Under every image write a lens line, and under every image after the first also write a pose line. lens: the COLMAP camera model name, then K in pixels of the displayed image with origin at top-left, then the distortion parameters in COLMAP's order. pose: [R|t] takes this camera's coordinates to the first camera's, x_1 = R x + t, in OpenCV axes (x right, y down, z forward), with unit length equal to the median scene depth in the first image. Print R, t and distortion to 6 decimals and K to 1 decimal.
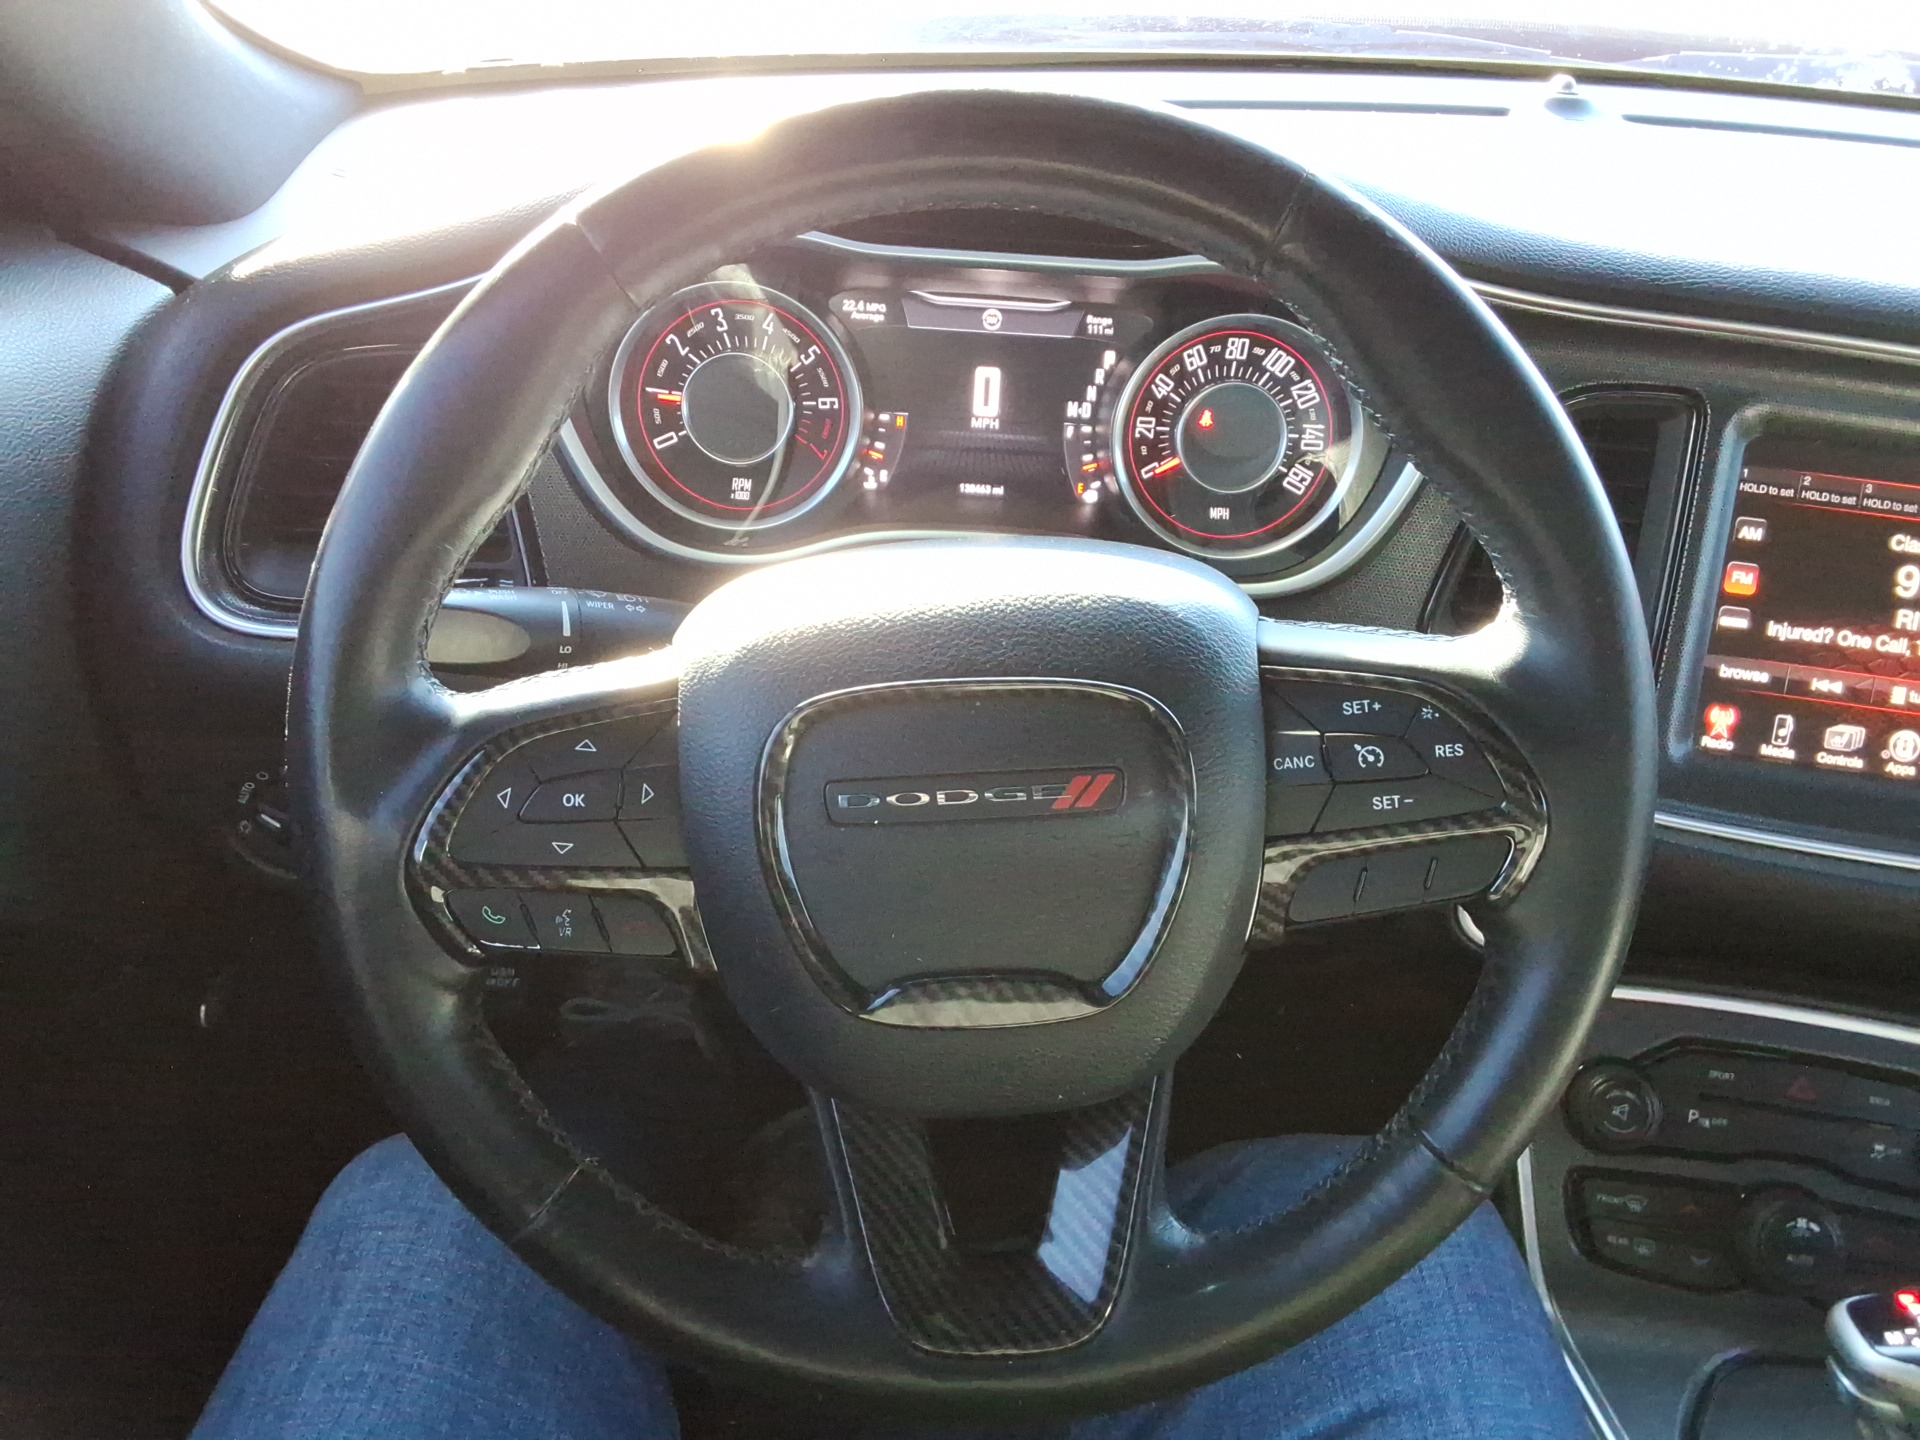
lens RADIAL K [[1551.4, 0, 971.9], [0, 1551.4, 694.7], [0, 0, 1]] dist [0.135624, -0.214858]
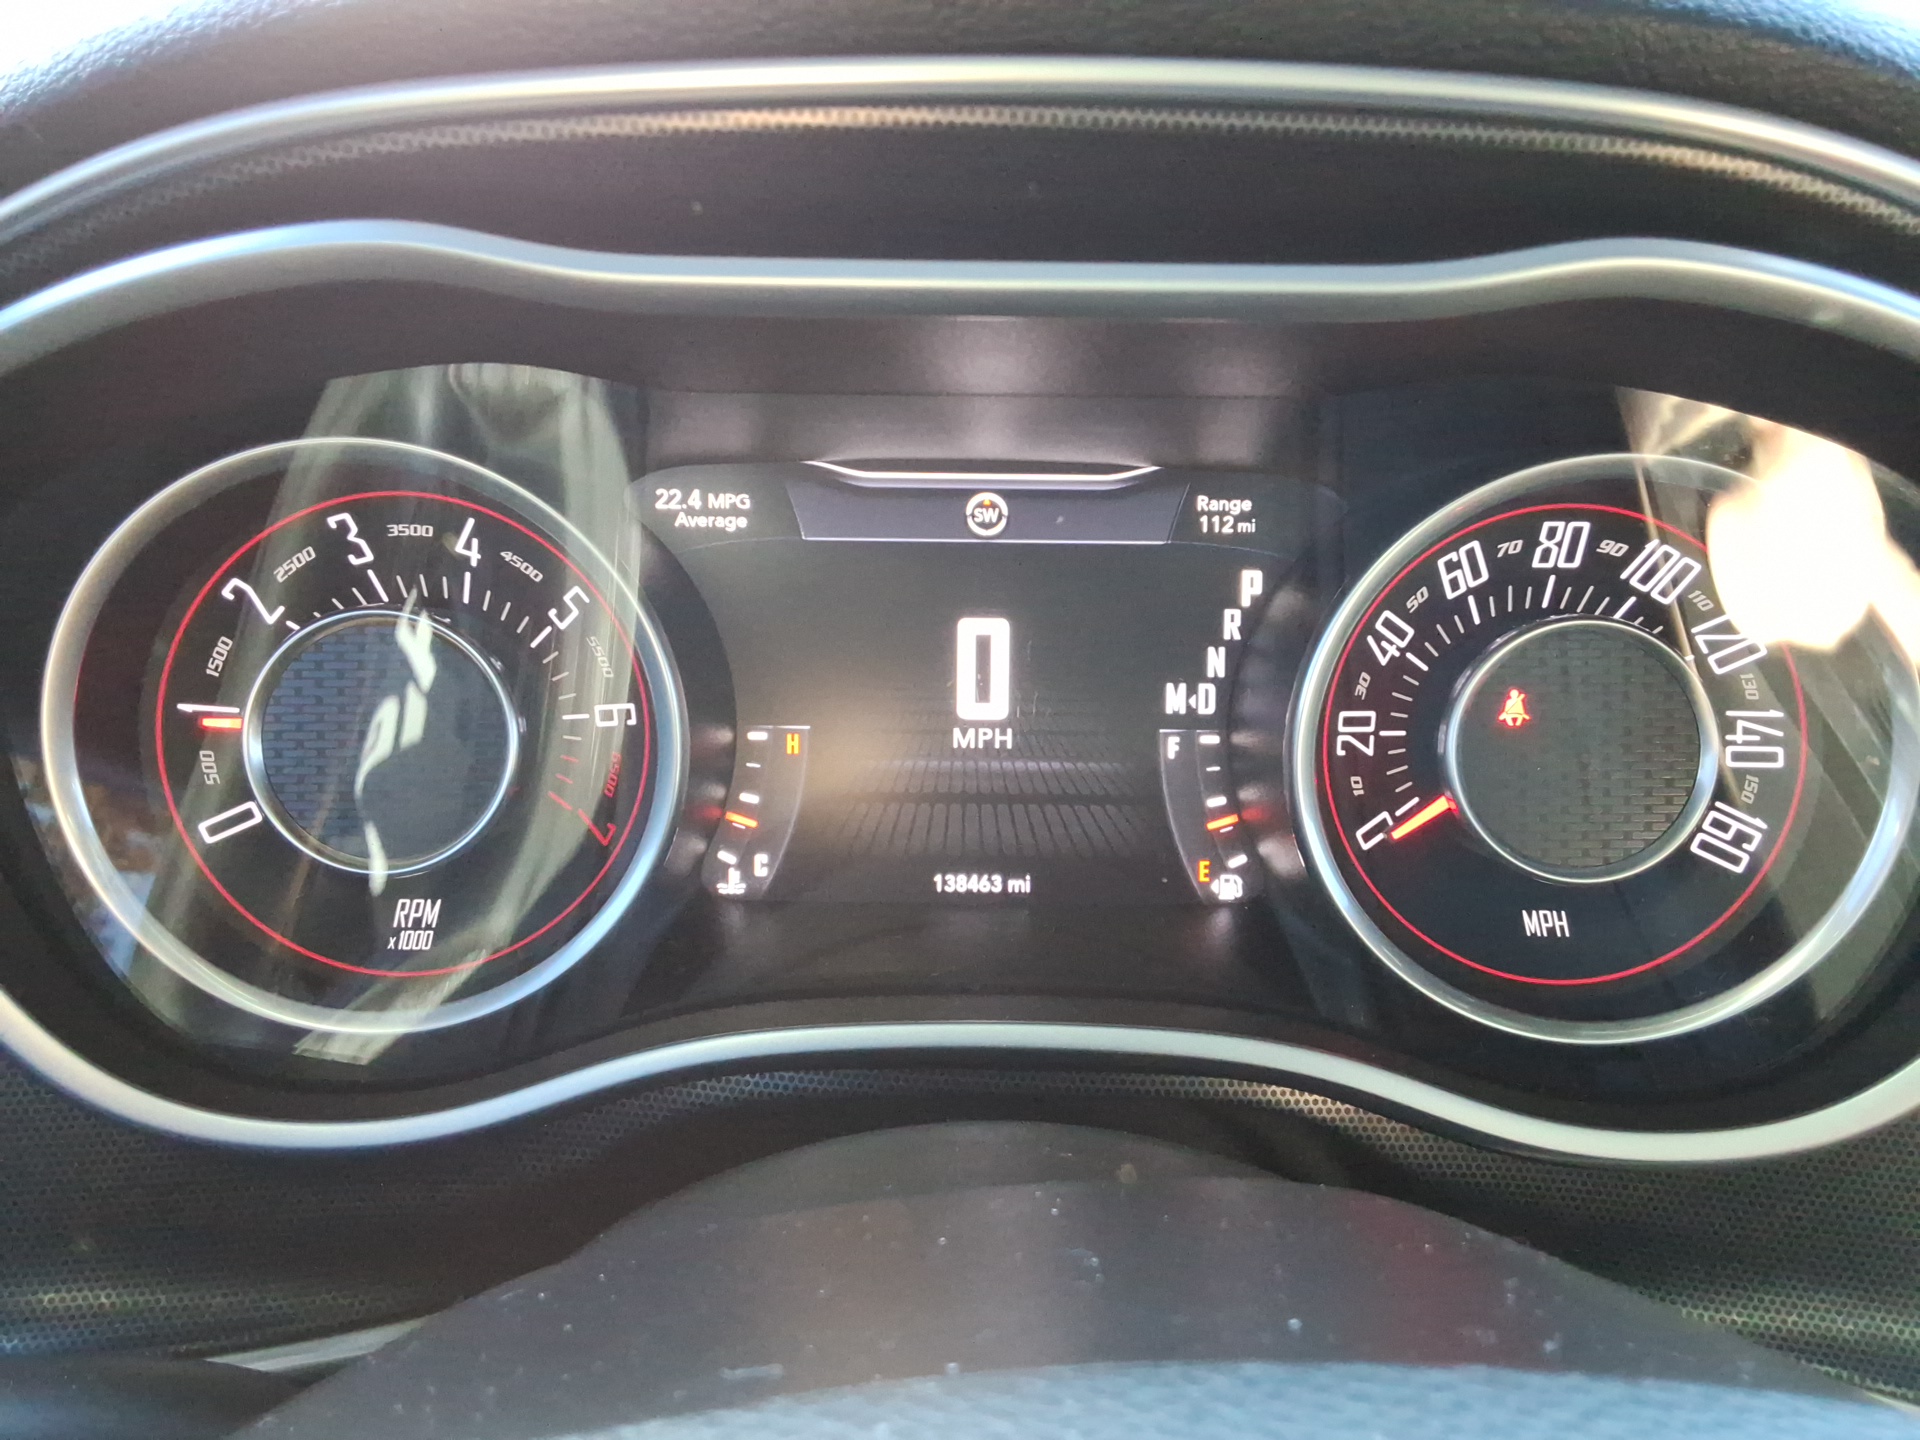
lens RADIAL K [[1551.4, 0, 971.9], [0, 1551.4, 694.7], [0, 0, 1]] dist [0.135624, -0.214858]
pose [[0.998746, -0.050055, 0.001327, 0.005459], [0.049534, 0.983778, -0.172415, -0.111419], [0.007325, 0.172264, 0.985024, 0.566747]]
